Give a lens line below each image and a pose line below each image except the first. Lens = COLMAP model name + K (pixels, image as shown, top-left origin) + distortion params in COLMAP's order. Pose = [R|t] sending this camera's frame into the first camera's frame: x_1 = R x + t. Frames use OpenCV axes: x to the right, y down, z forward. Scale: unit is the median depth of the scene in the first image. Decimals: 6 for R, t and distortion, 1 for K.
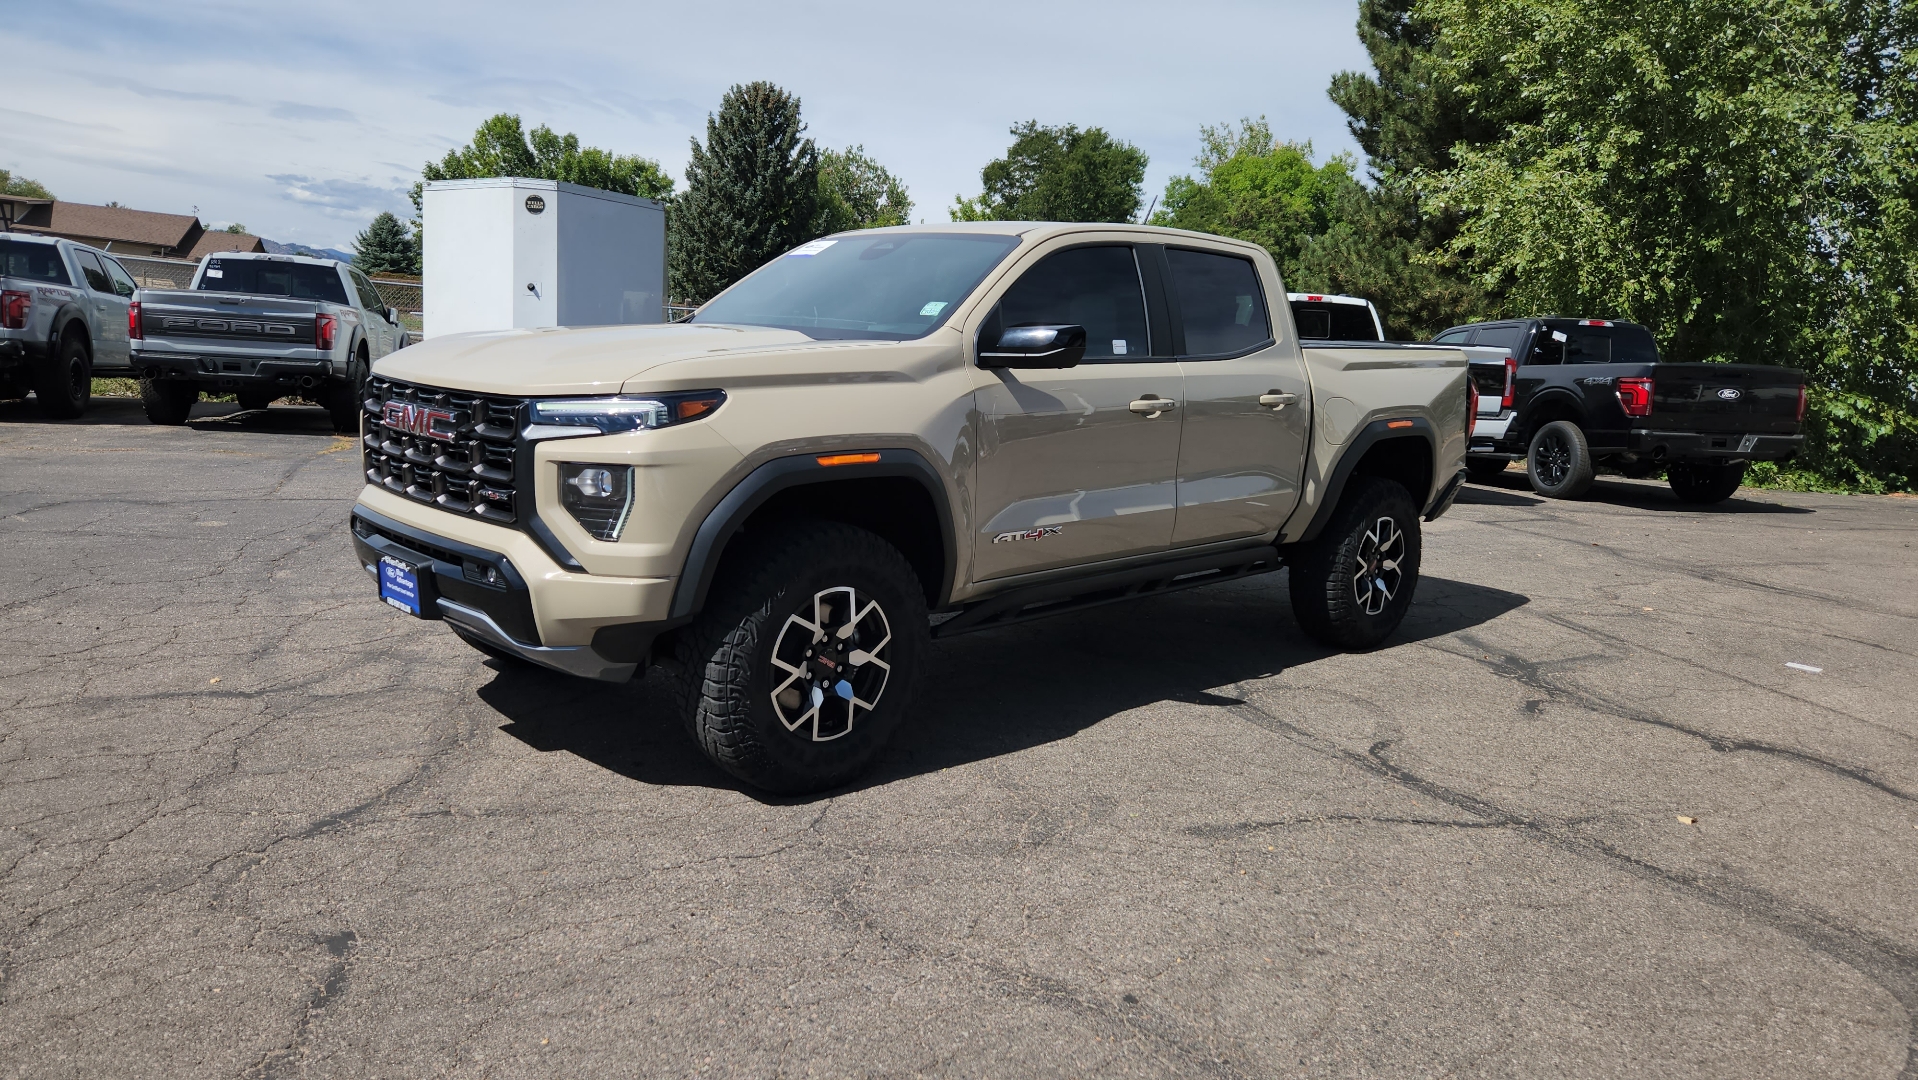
lens RADIAL K [[1284.5, 0, 920.4], [0, 1284.5, 535.5], [0, 0, 1]] dist [0.067712, -0.055536]
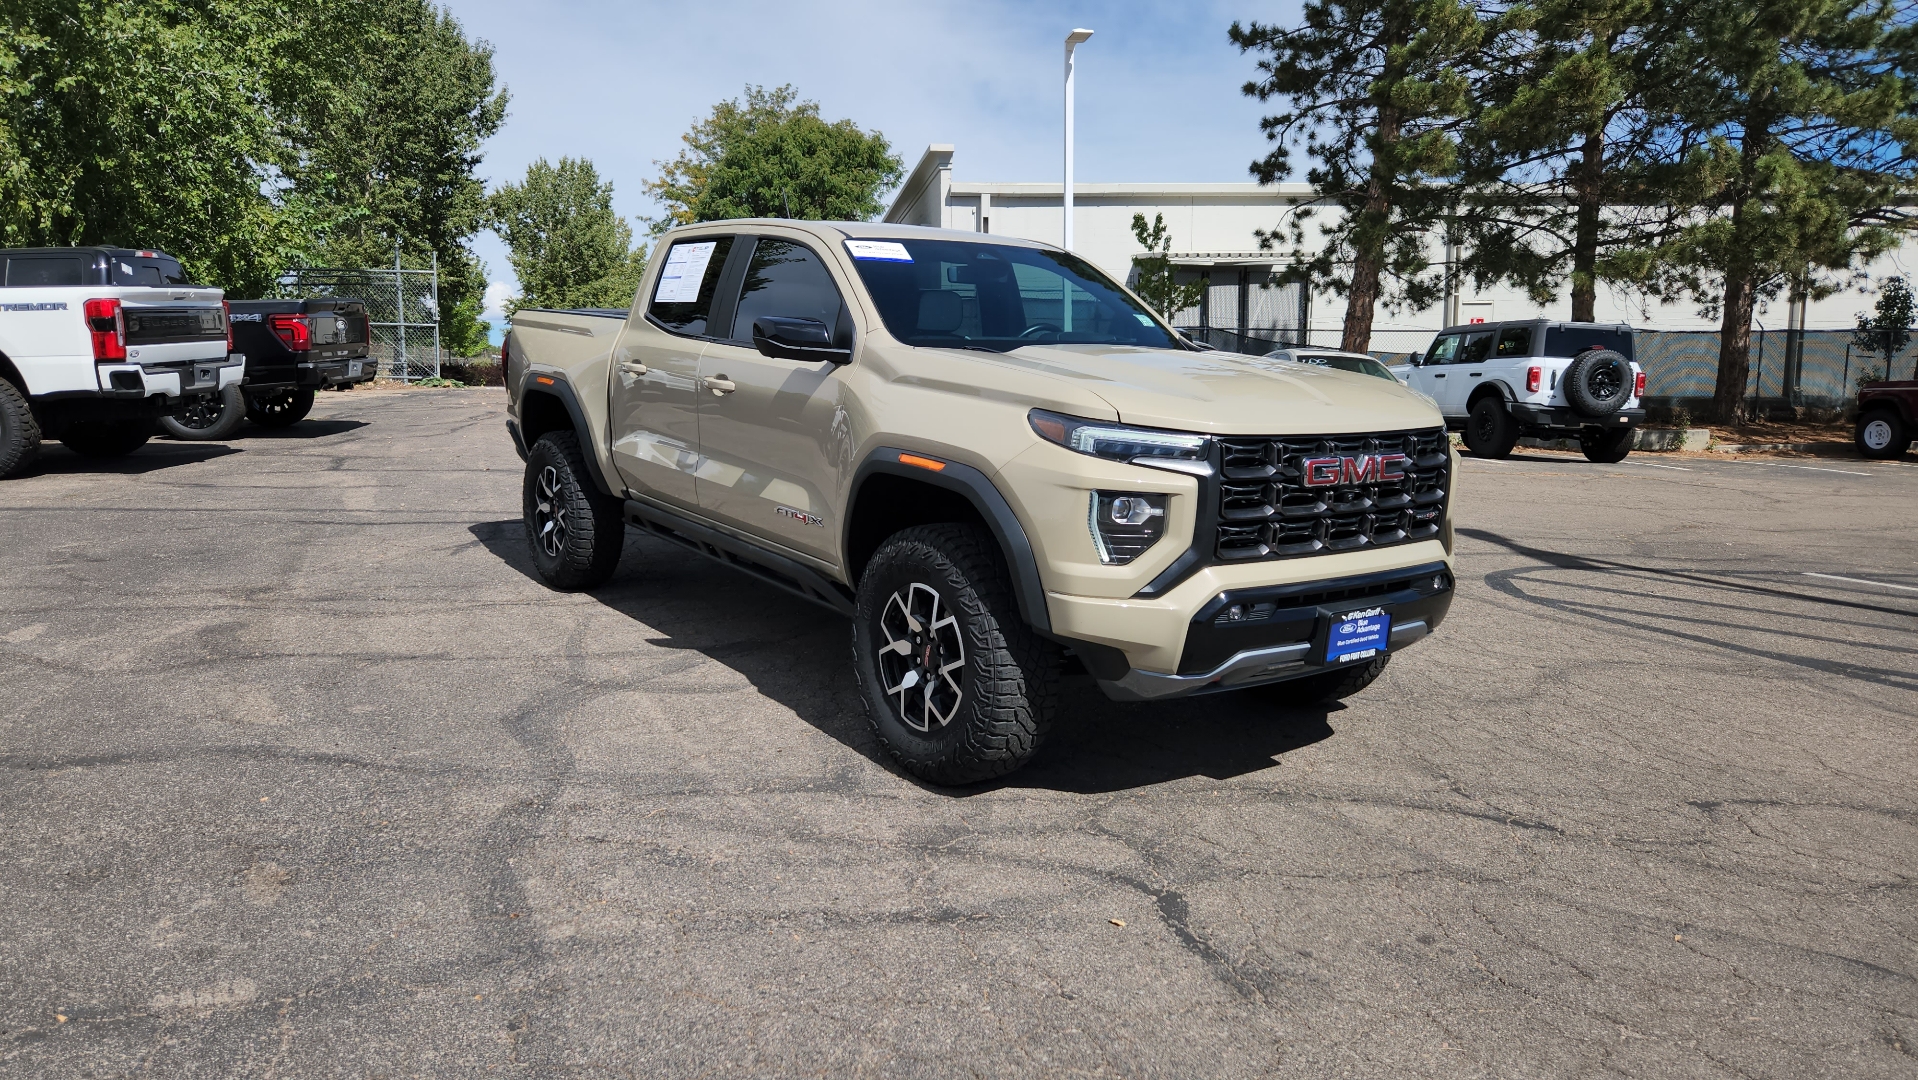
lens RADIAL K [[1294.9, 0, 923.4], [0, 1294.9, 533.9], [0, 0, 1]] dist [0.071537, -0.056376]
pose [[0.139903, -0.211705, 0.967268, -0.374310], [0.135181, 0.971813, 0.193147, -0.073929], [-0.980894, 0.103734, 0.164578, 0.307899]]
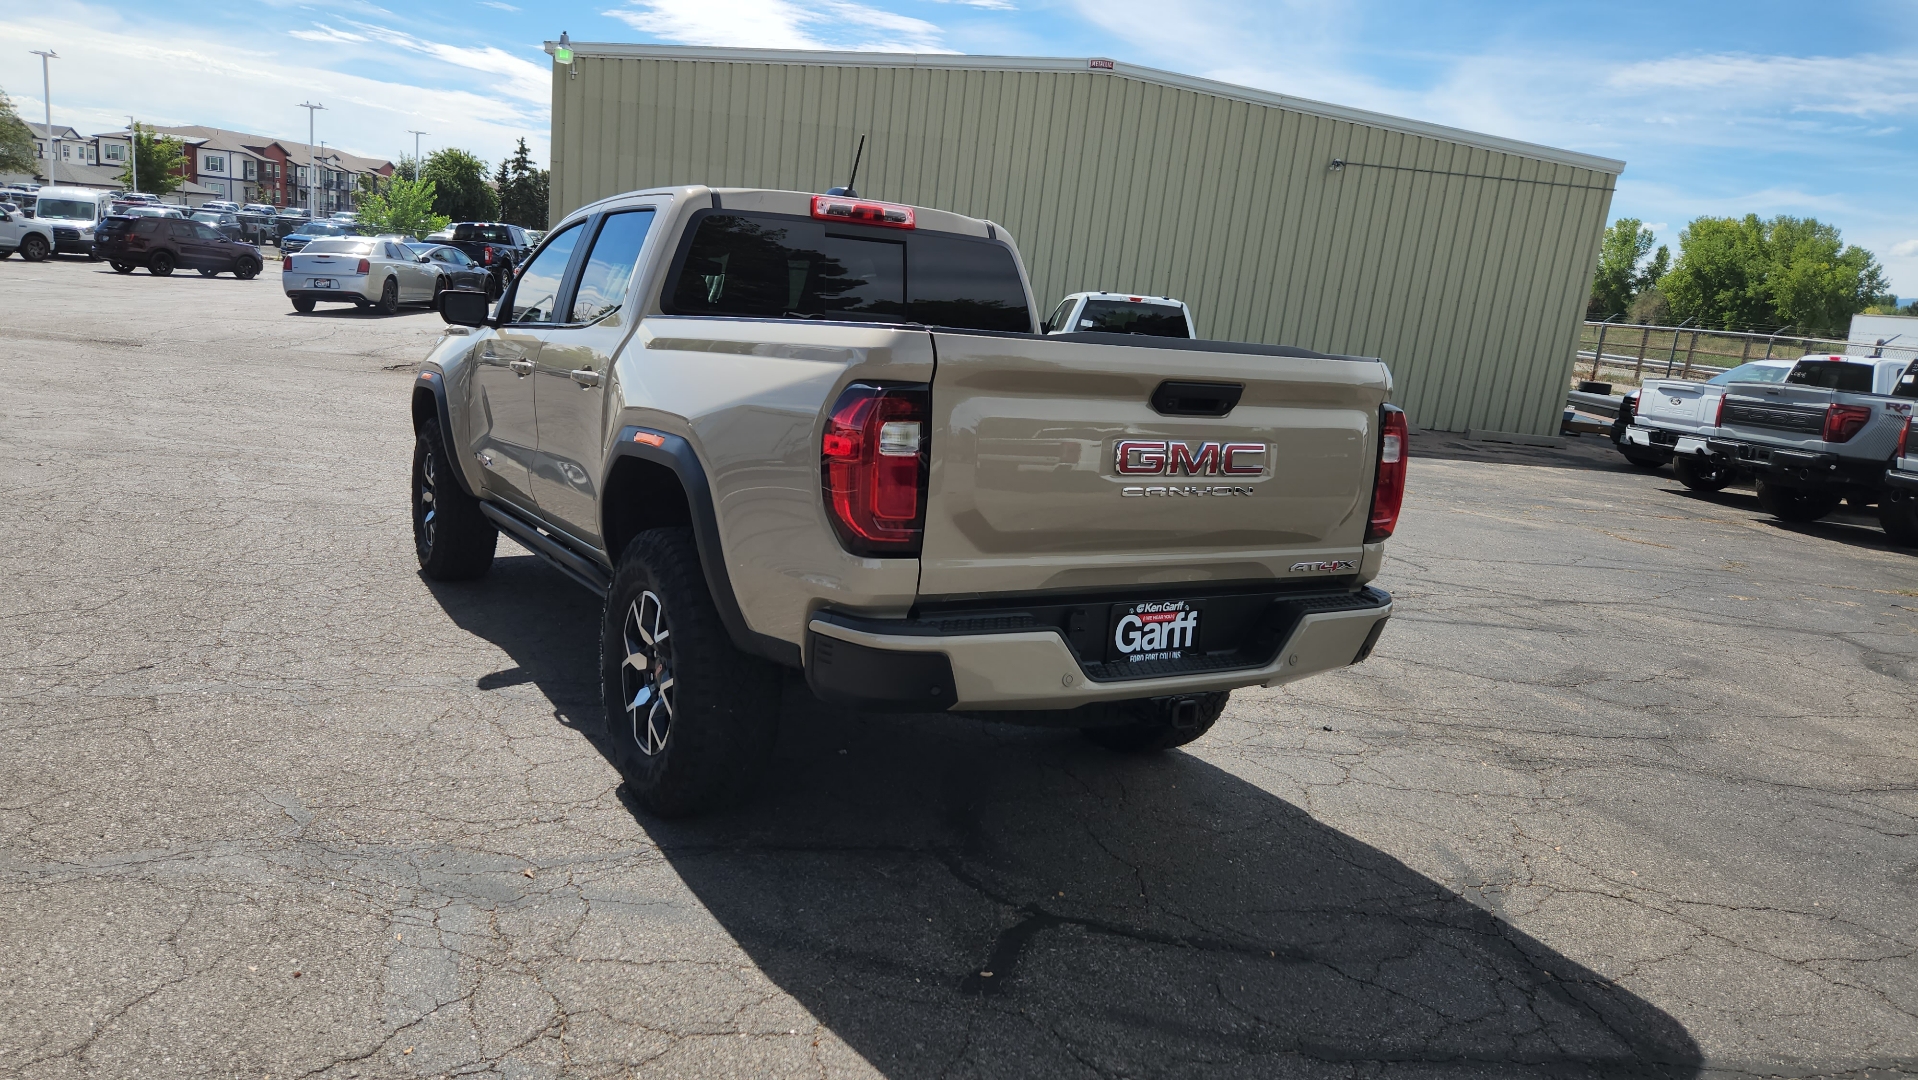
lens RADIAL K [[1283.7, 0, 923.4], [0, 1283.7, 542.1], [0, 0, 1]] dist [0.064240, -0.047663]
pose [[-0.217715, 0.094631, -0.971414, 0.380691], [-0.233994, 0.961201, 0.146080, -0.064590], [0.947548, 0.259108, -0.187125, 0.512723]]
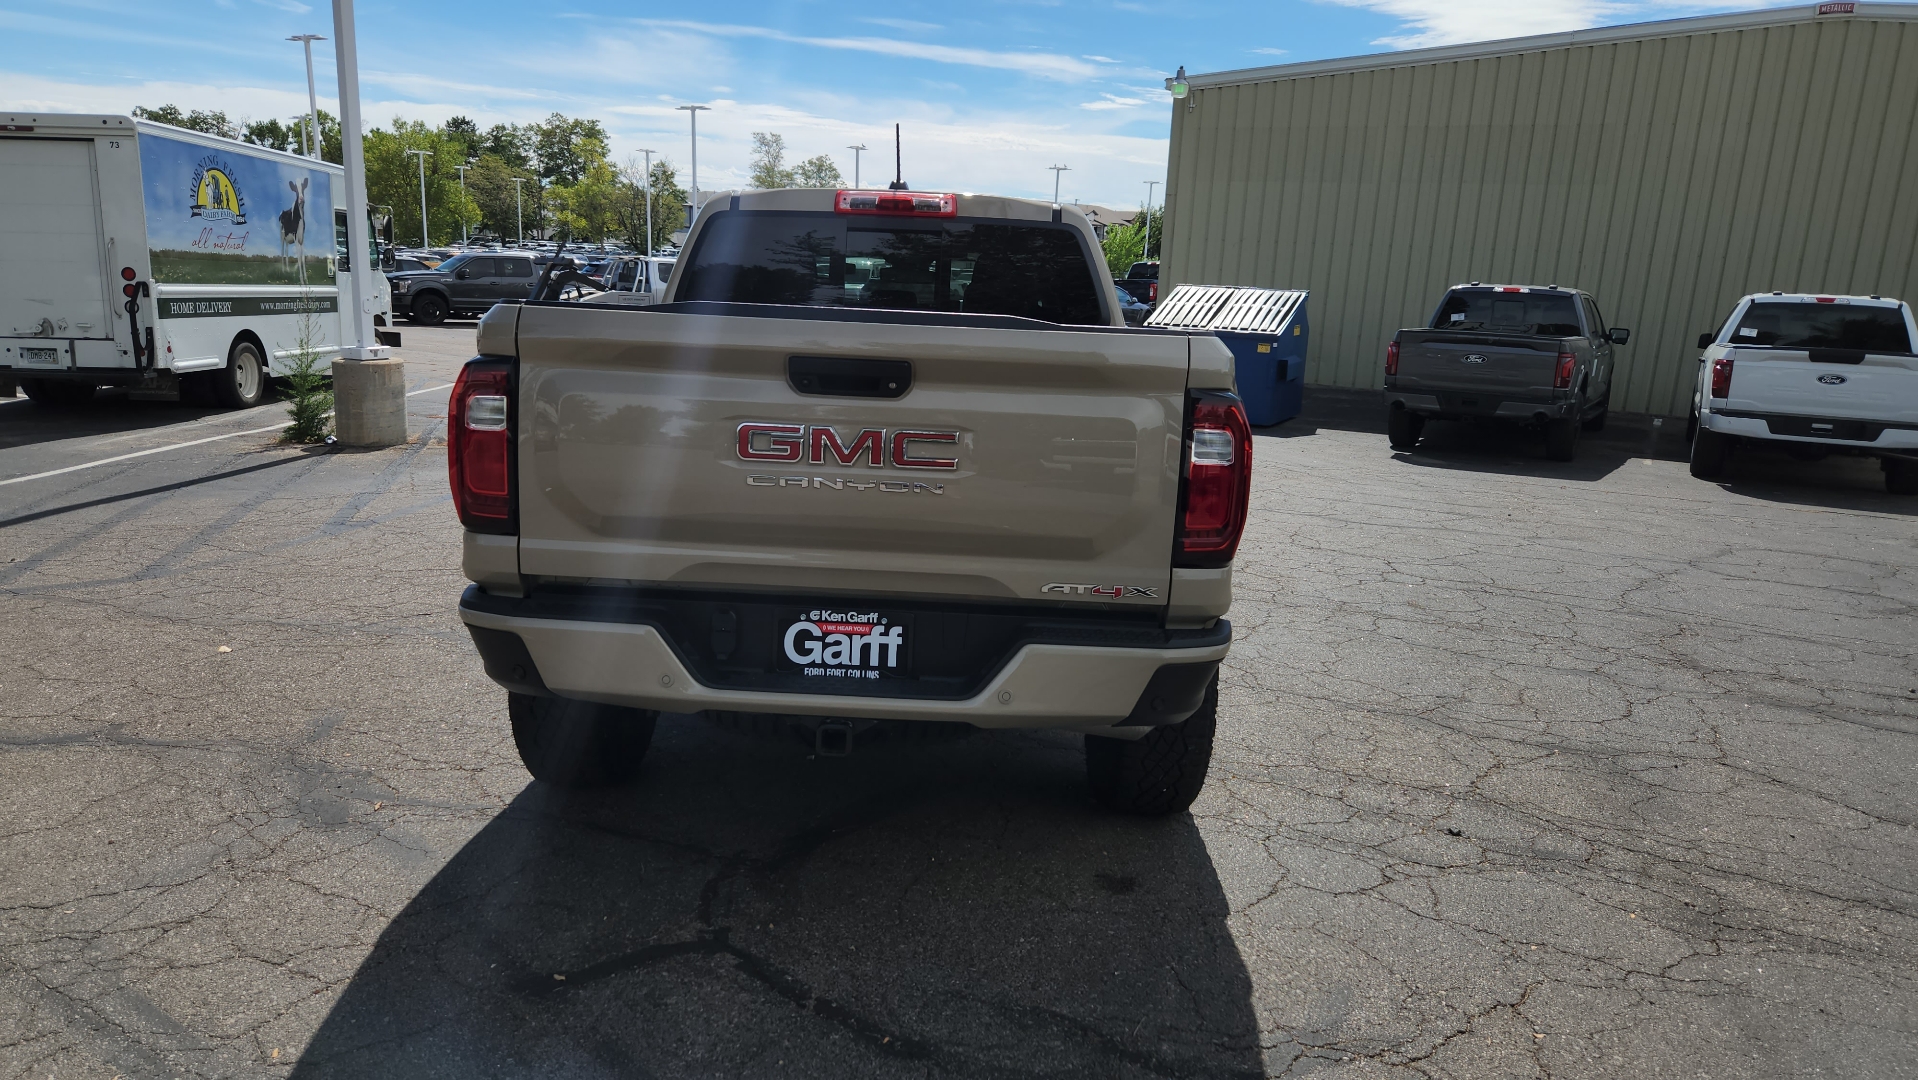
lens RADIAL K [[1287.7, 0, 923.2], [0, 1287.7, 537.4], [0, 0, 1]] dist [0.059966, -0.041806]
pose [[-0.696993, 0.038518, -0.716043, 0.288576], [-0.190573, 0.952697, 0.236751, -0.090594], [0.691291, 0.301473, -0.656682, 0.644511]]
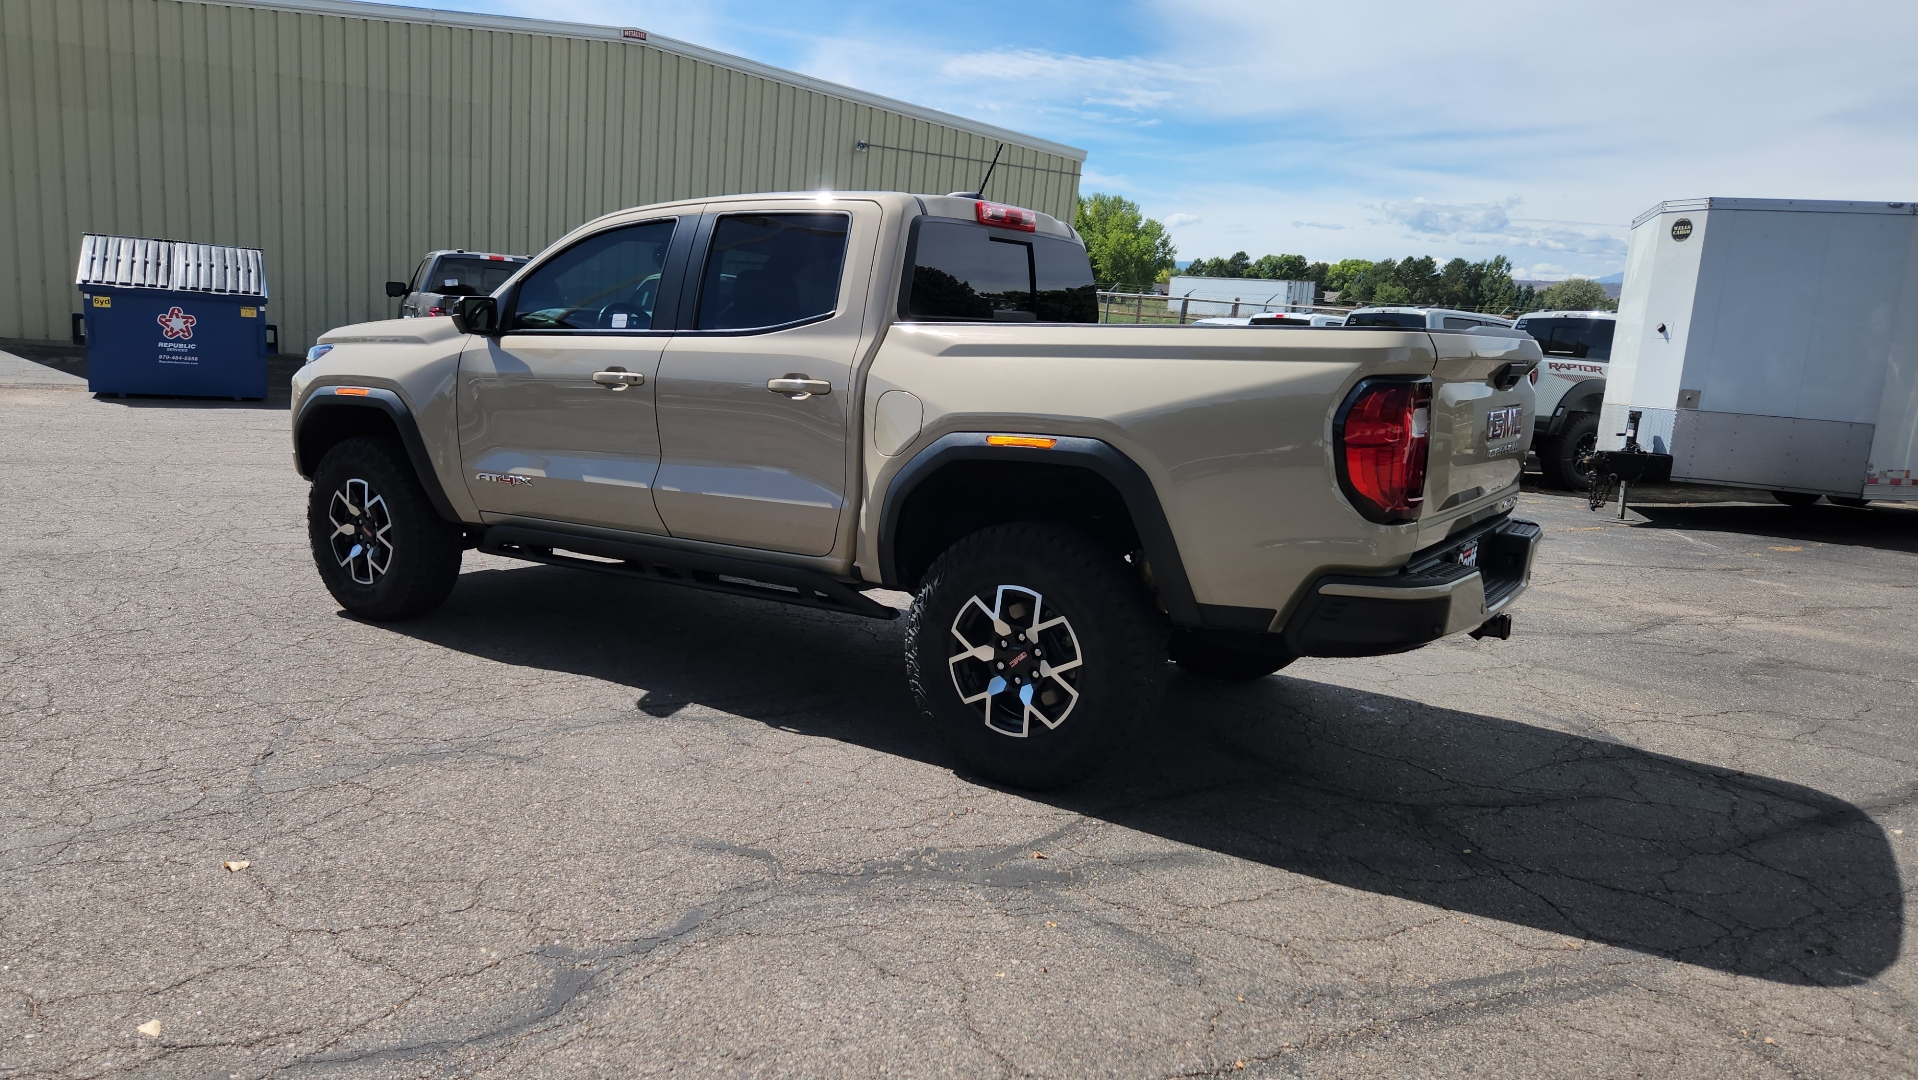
lens RADIAL K [[1283.7, 0, 915.9], [0, 1283.7, 551.3], [0, 0, 1]] dist [0.064240, -0.047663]
pose [[0.216621, 0.123523, -0.968410, 0.401494], [-0.181187, 0.979816, 0.084449, -0.031663], [0.959295, 0.157170, 0.234630, 0.334455]]
